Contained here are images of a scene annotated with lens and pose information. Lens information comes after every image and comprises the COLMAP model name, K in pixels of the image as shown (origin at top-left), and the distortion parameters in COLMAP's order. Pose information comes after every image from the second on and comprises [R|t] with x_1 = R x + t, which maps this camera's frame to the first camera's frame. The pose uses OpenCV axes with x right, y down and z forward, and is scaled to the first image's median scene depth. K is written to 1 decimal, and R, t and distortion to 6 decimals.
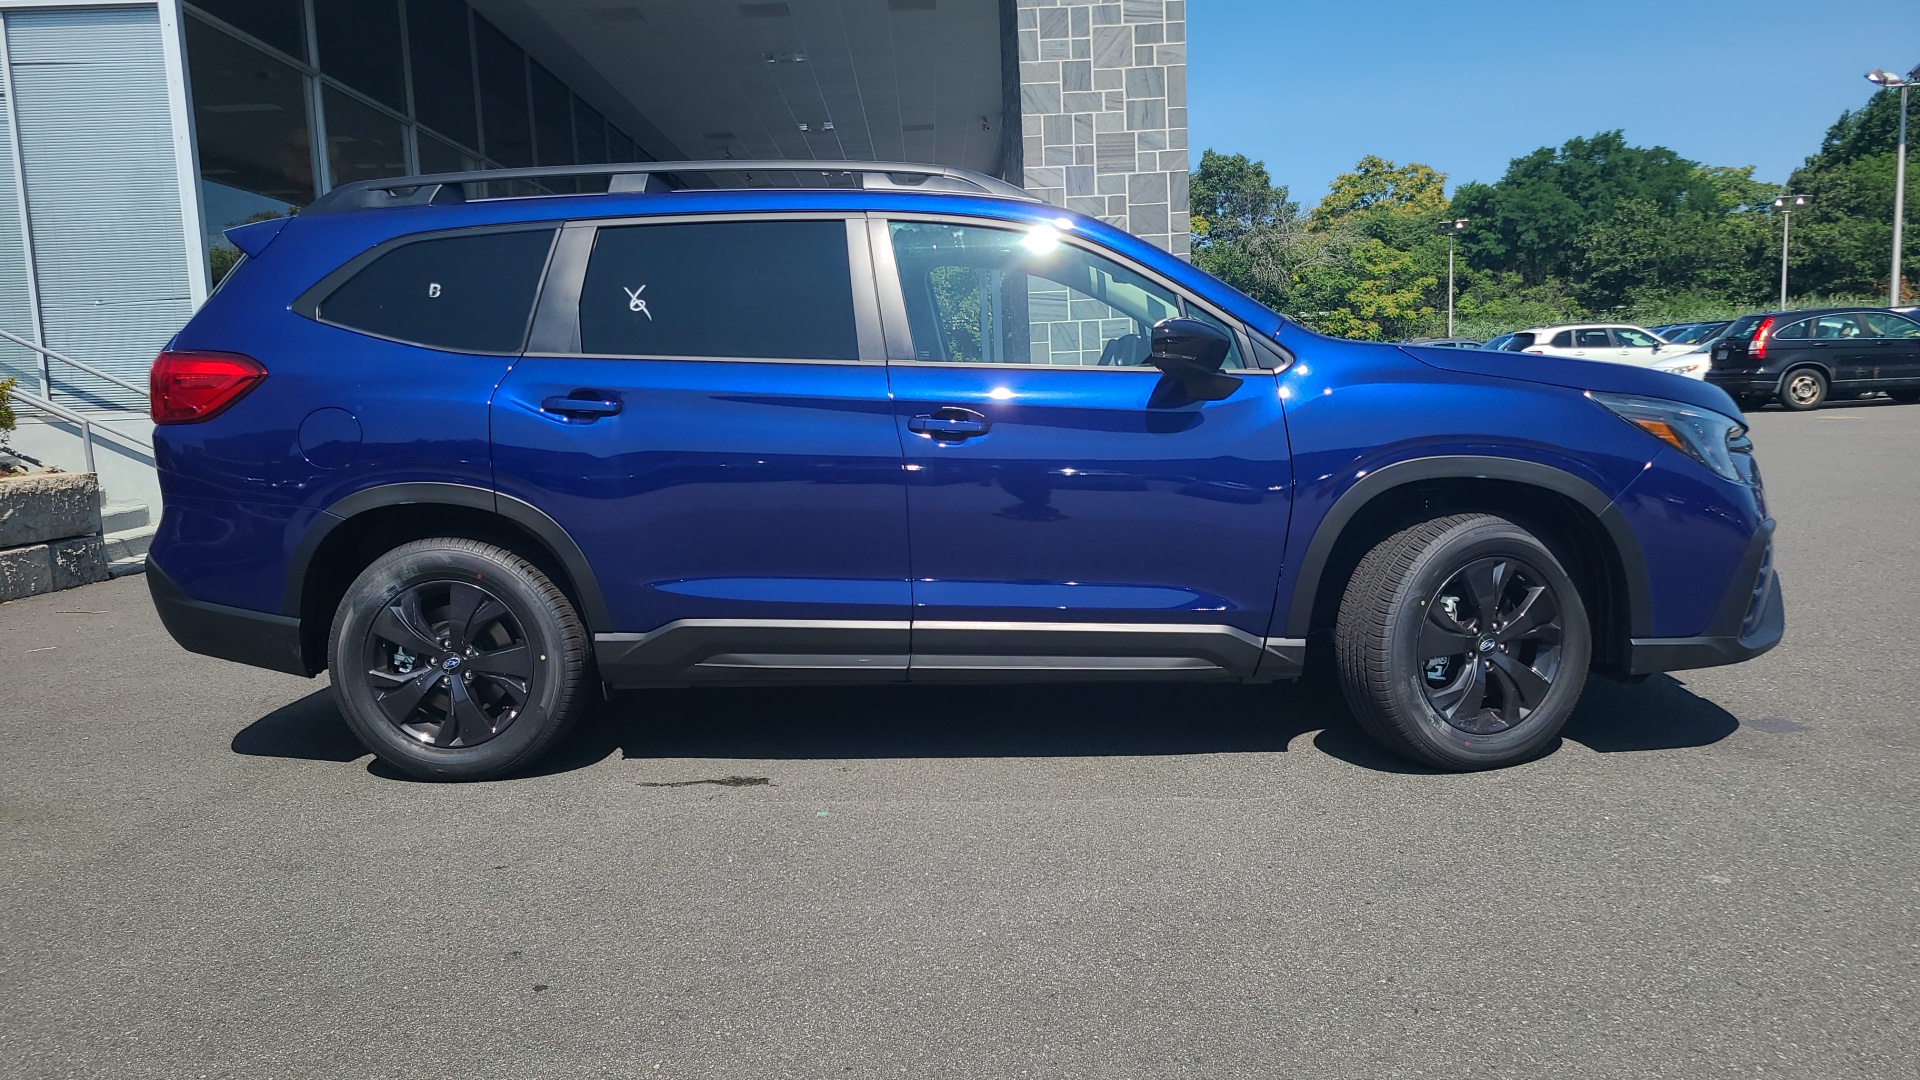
lens RADIAL K [[1434.7, 0, 956.9], [0, 1434.7, 551.6], [0, 0, 1]] dist [0.042346, -0.026676]
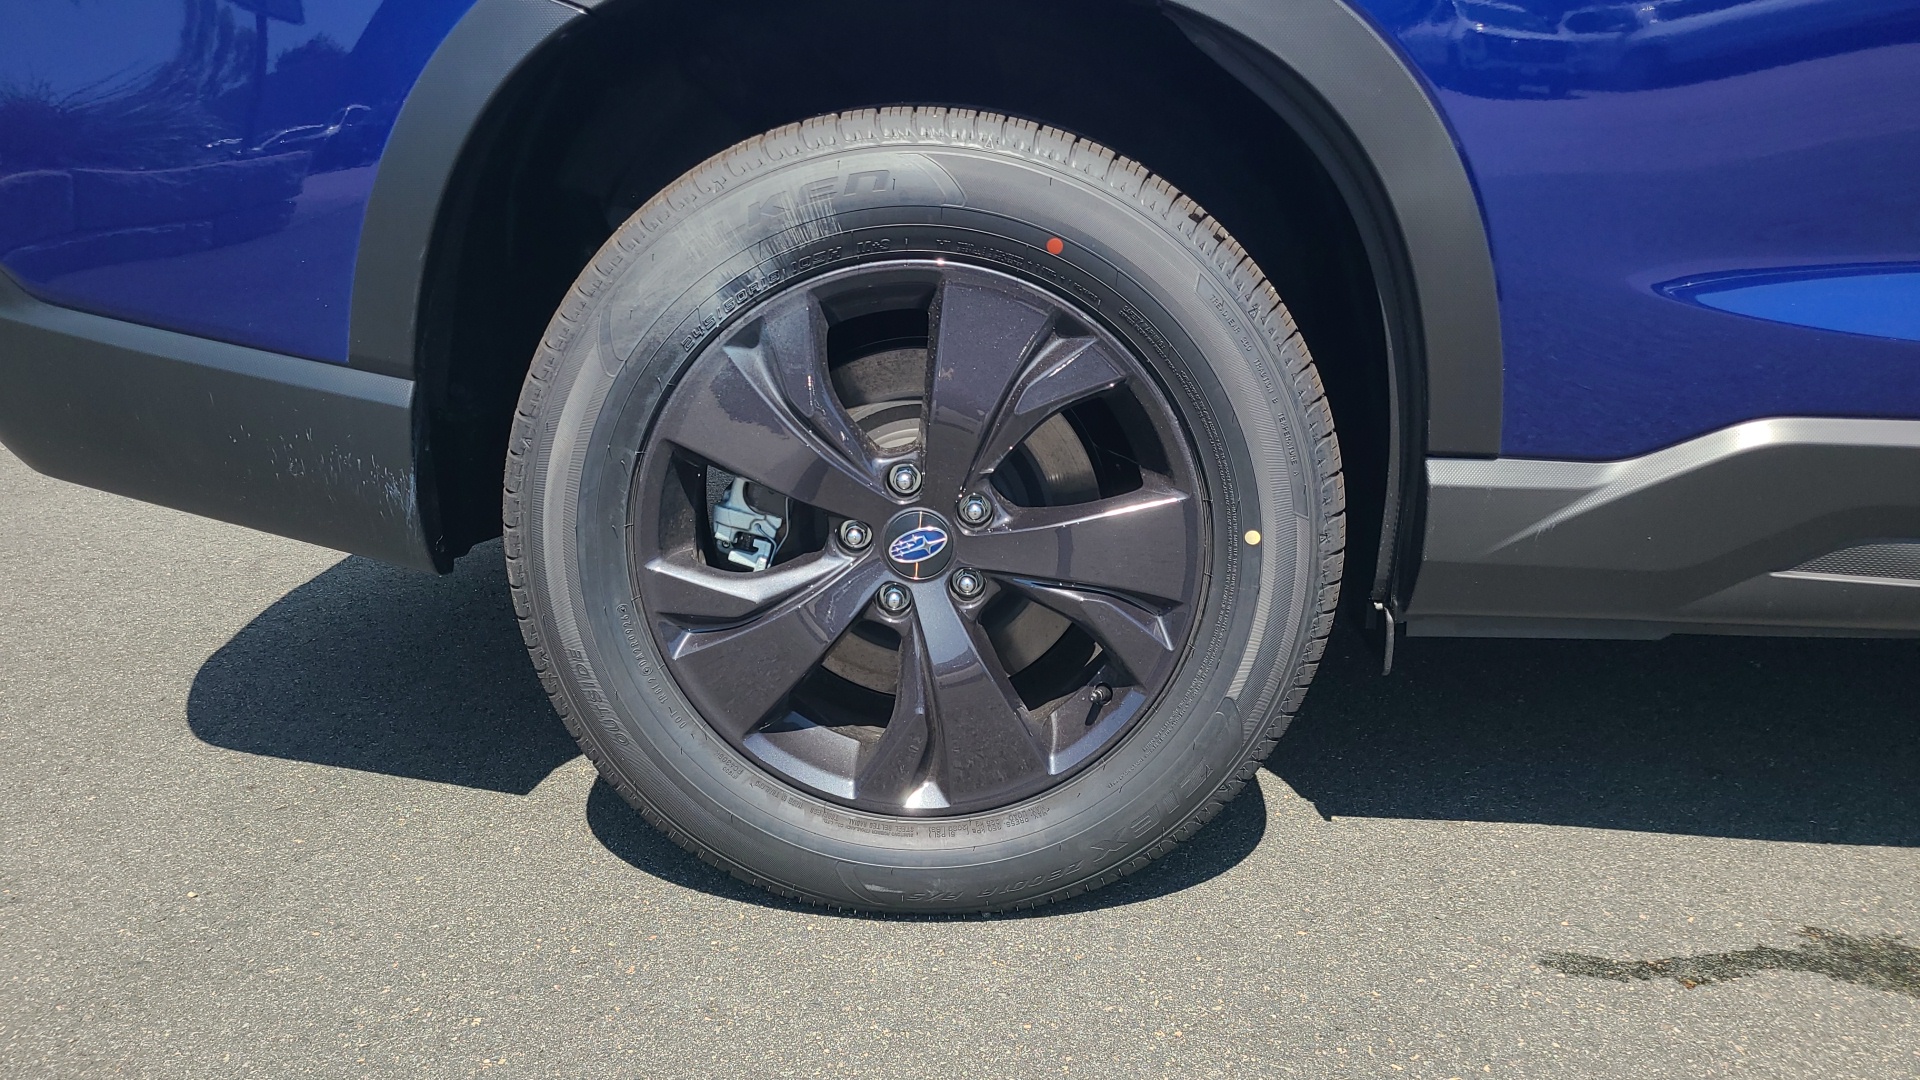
lens RADIAL K [[1434.7, 0, 956.3], [0, 1434.7, 547.4], [0, 0, 1]] dist [0.042346, -0.026676]
pose [[0.999258, 0.025558, 0.028822, -0.351338], [-0.029073, 0.991221, 0.128977, 0.039090], [-0.025273, -0.129719, 0.991229, 0.703085]]
